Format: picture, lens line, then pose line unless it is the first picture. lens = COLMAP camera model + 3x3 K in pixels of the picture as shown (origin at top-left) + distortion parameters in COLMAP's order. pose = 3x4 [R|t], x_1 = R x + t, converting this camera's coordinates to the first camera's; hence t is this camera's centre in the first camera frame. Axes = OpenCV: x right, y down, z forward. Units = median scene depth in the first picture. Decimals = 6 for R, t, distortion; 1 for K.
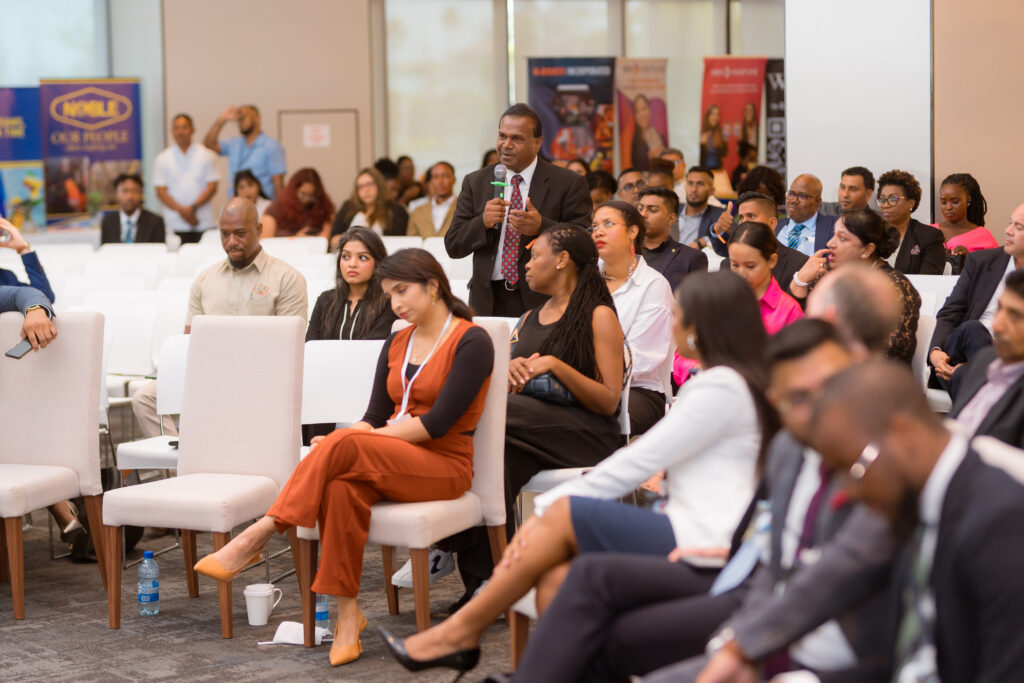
lens RADIAL K [[2201.2, 0, 512.0], [0, 2201.2, 341.5], [0, 0, 1]] dist [-0.057212, -0.128599]
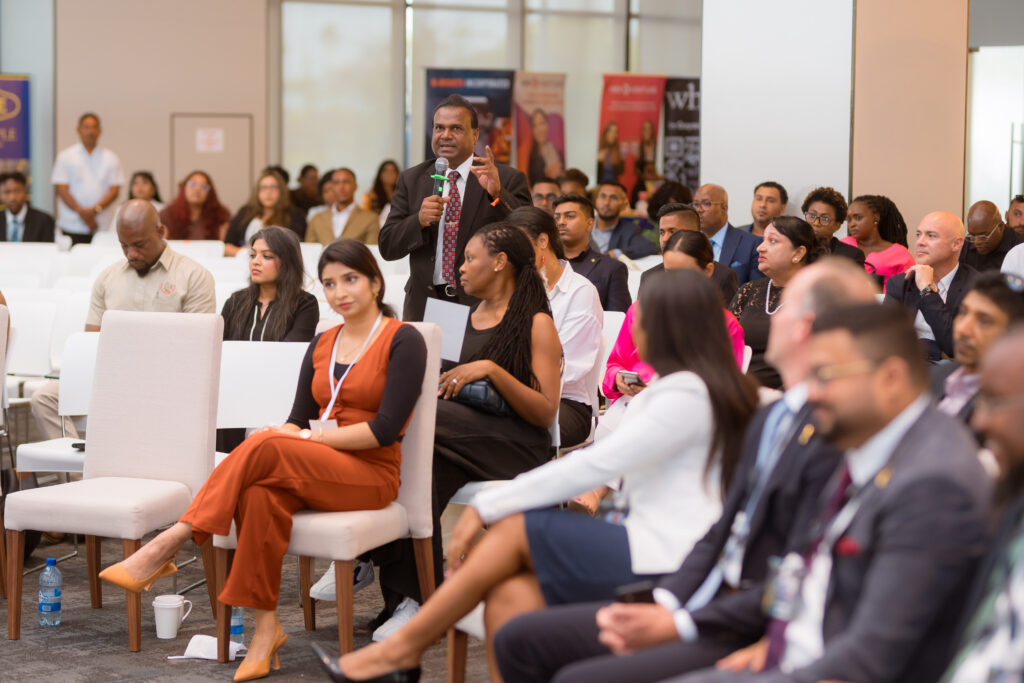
lens RADIAL K [[2201.2, 0, 512.0], [0, 2201.2, 341.5], [0, 0, 1]] dist [-0.057212, -0.128599]
pose [[0.997949, 0.024931, 0.058959, -0.024270], [-0.024350, 0.999648, -0.010545, 0.007081], [-0.059201, 0.009088, 0.998205, 0.042921]]
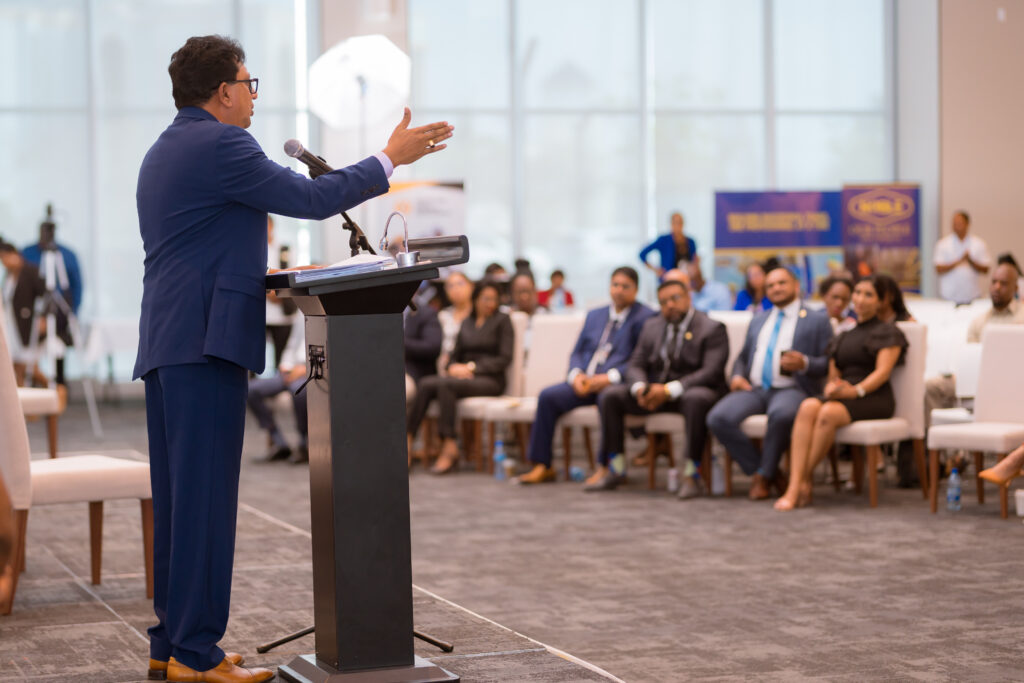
lens RADIAL K [[2492.8, 0, 512.0], [0, 2492.8, 341.5], [0, 0, 1]] dist [-0.053733, -0.278824]
pose [[0.952943, 0.016643, -0.302693, 0.094827], [-0.031614, 0.998503, -0.044627, 0.097004], [0.301498, 0.052096, 0.952043, -0.982180]]
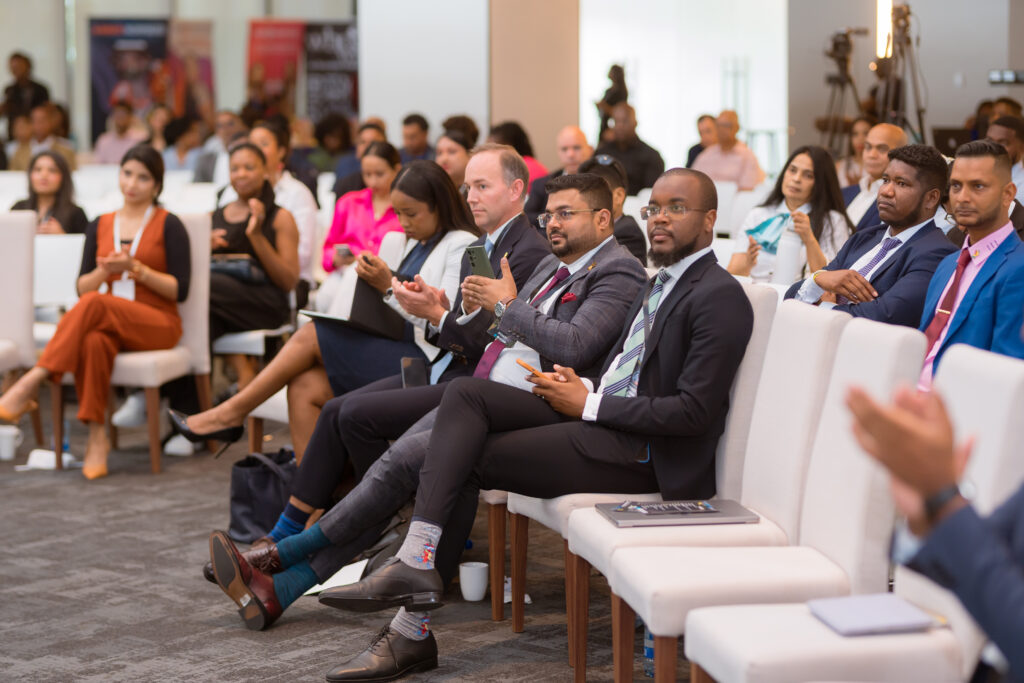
lens RADIAL K [[2201.2, 0, 512.0], [0, 2201.2, 341.5], [0, 0, 1]] dist [-0.057212, -0.128599]
pose [[0.971954, -0.014022, 0.234752, -0.118852], [0.010996, 0.999839, 0.014196, 0.044404], [-0.234913, -0.011217, 0.971952, -0.251985]]
